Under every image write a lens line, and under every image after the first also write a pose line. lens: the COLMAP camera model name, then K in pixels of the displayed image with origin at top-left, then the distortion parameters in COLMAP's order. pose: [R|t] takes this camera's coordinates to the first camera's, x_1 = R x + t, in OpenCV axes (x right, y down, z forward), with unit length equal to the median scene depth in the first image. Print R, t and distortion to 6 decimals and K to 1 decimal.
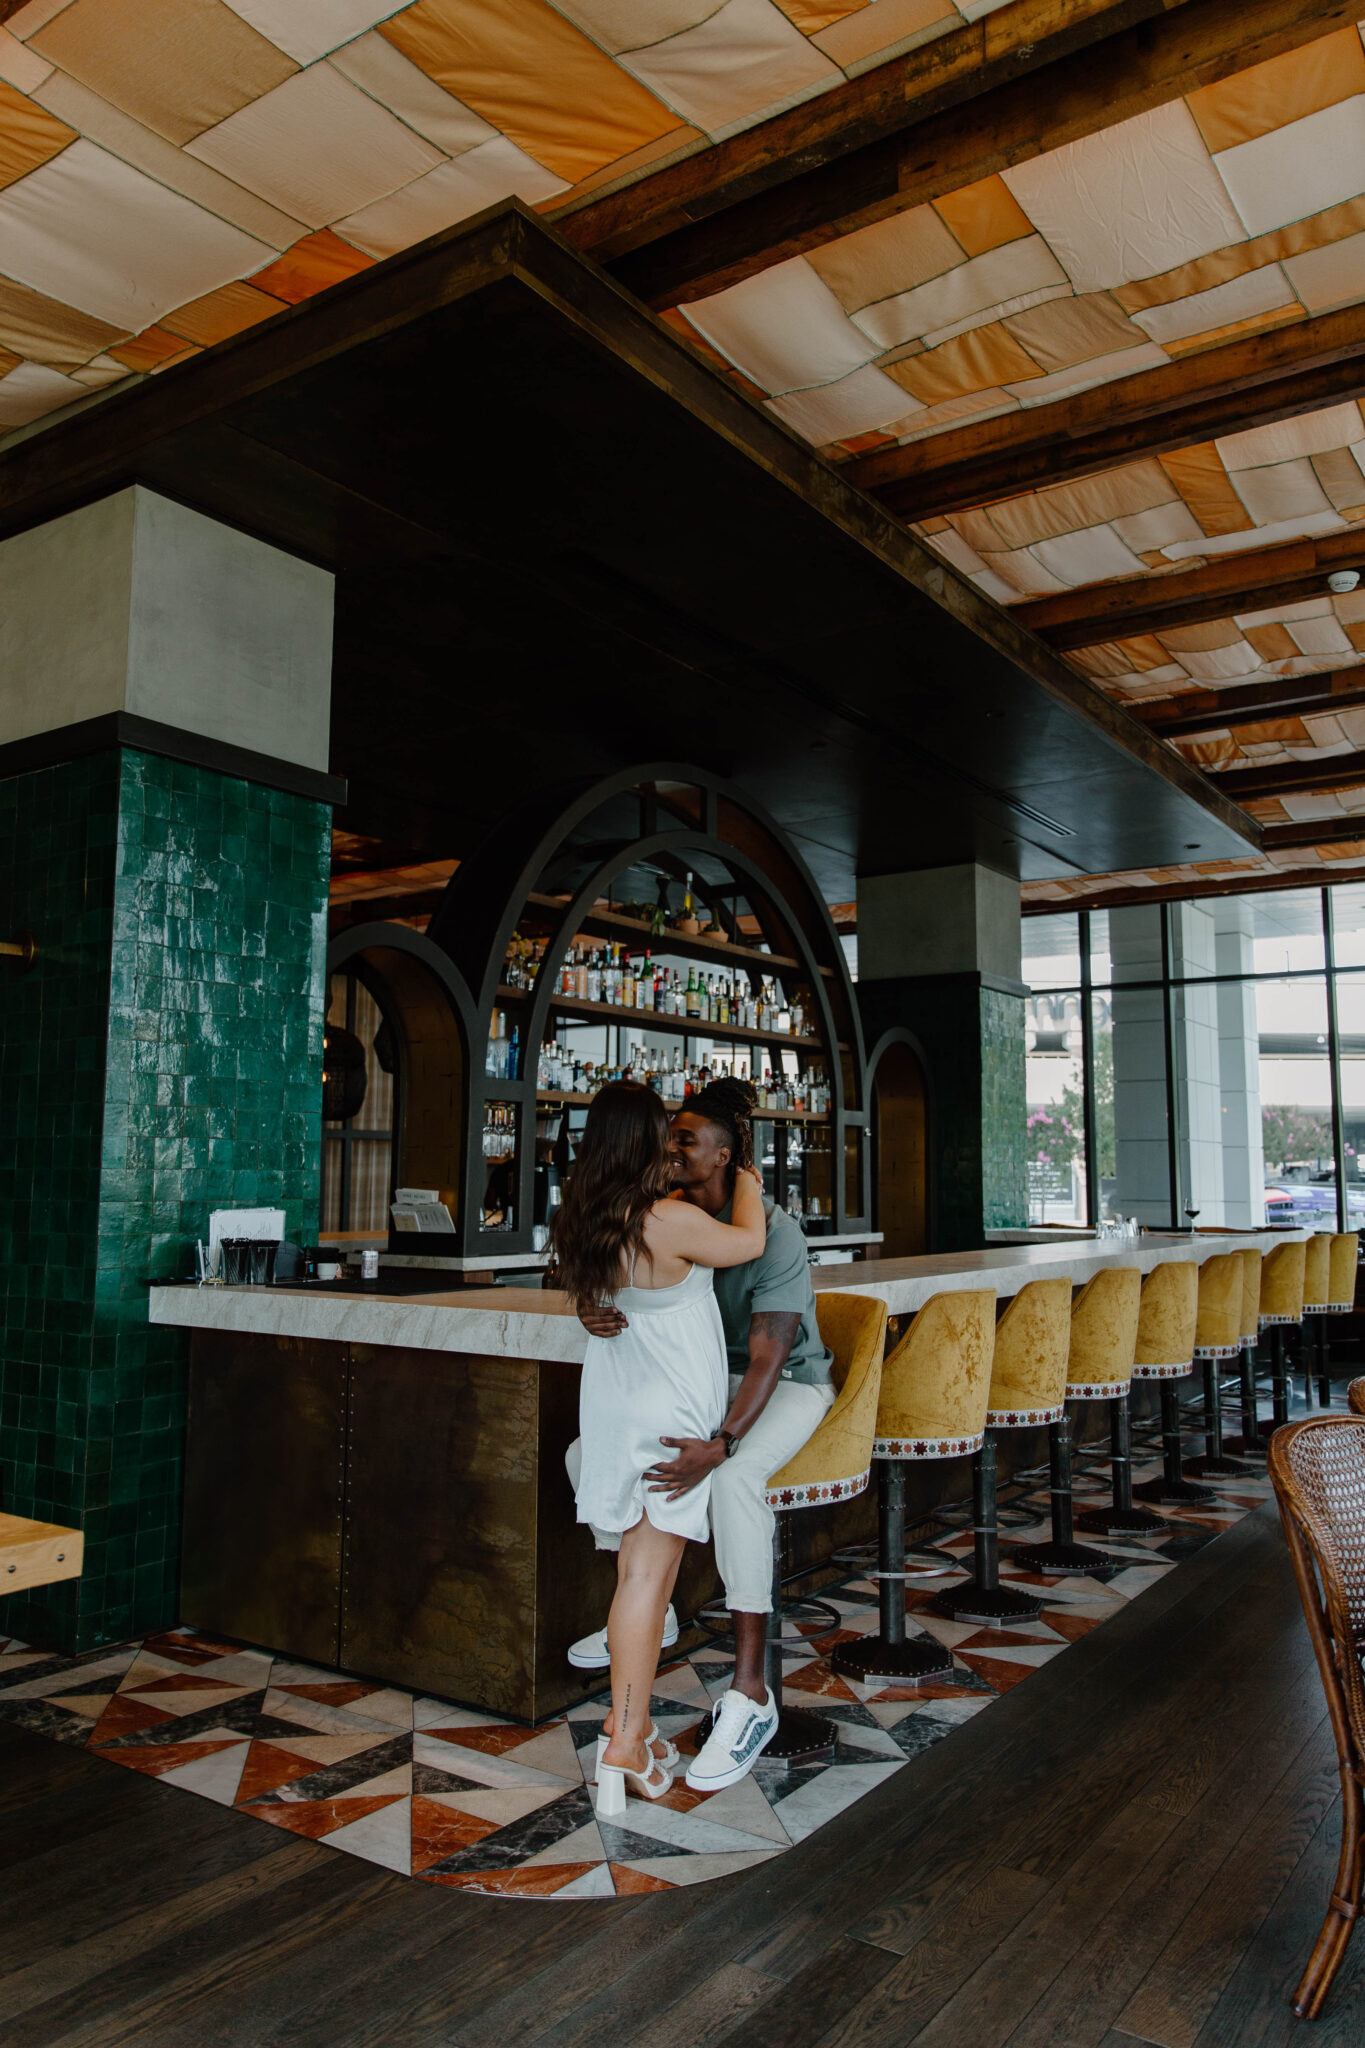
lens RADIAL K [[1451.0, 0, 678.6], [0, 1451.0, 1024.4], [0, 0, 1]] dist [0.009325, -0.001135]
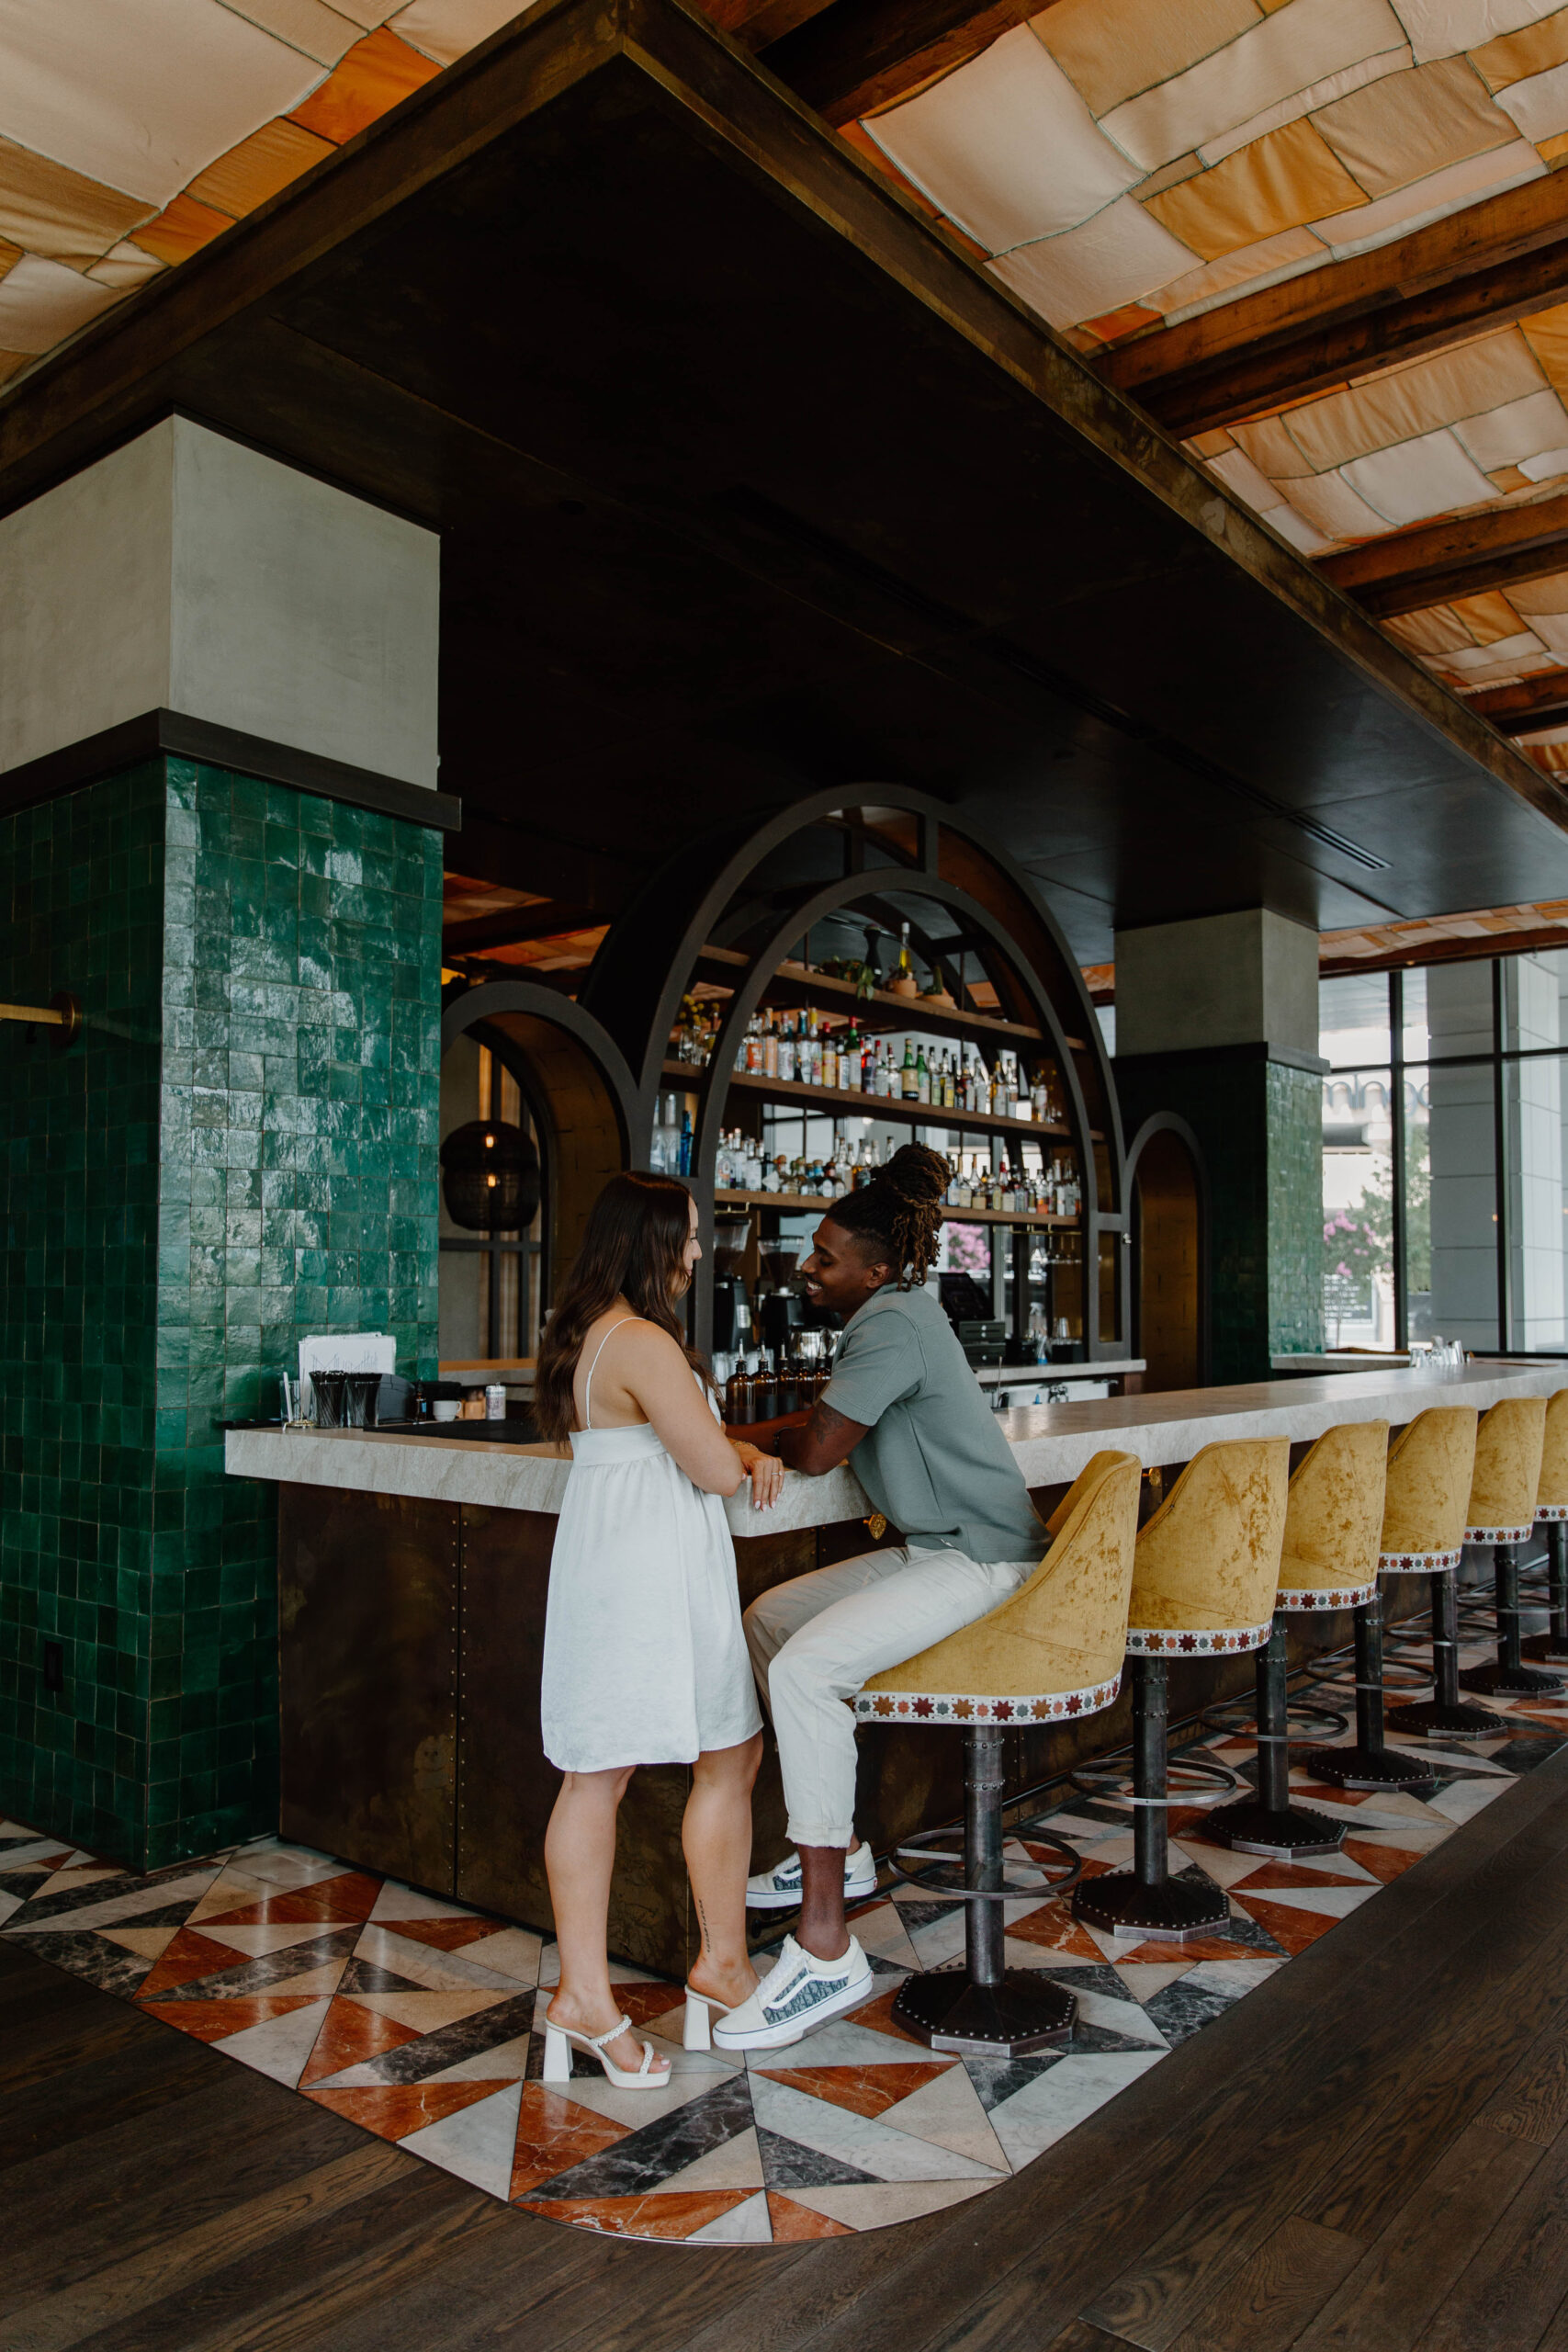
lens RADIAL K [[1666.3, 0, 775.6], [0, 1666.3, 1235.1], [0, 0, 1]] dist [0.009325, -0.001135]
pose [[0.996703, -0.007121, -0.080818, 0.018423], [0.012678, 0.997573, 0.068461, 0.011226], [0.080135, -0.069260, 0.994375, 0.100844]]
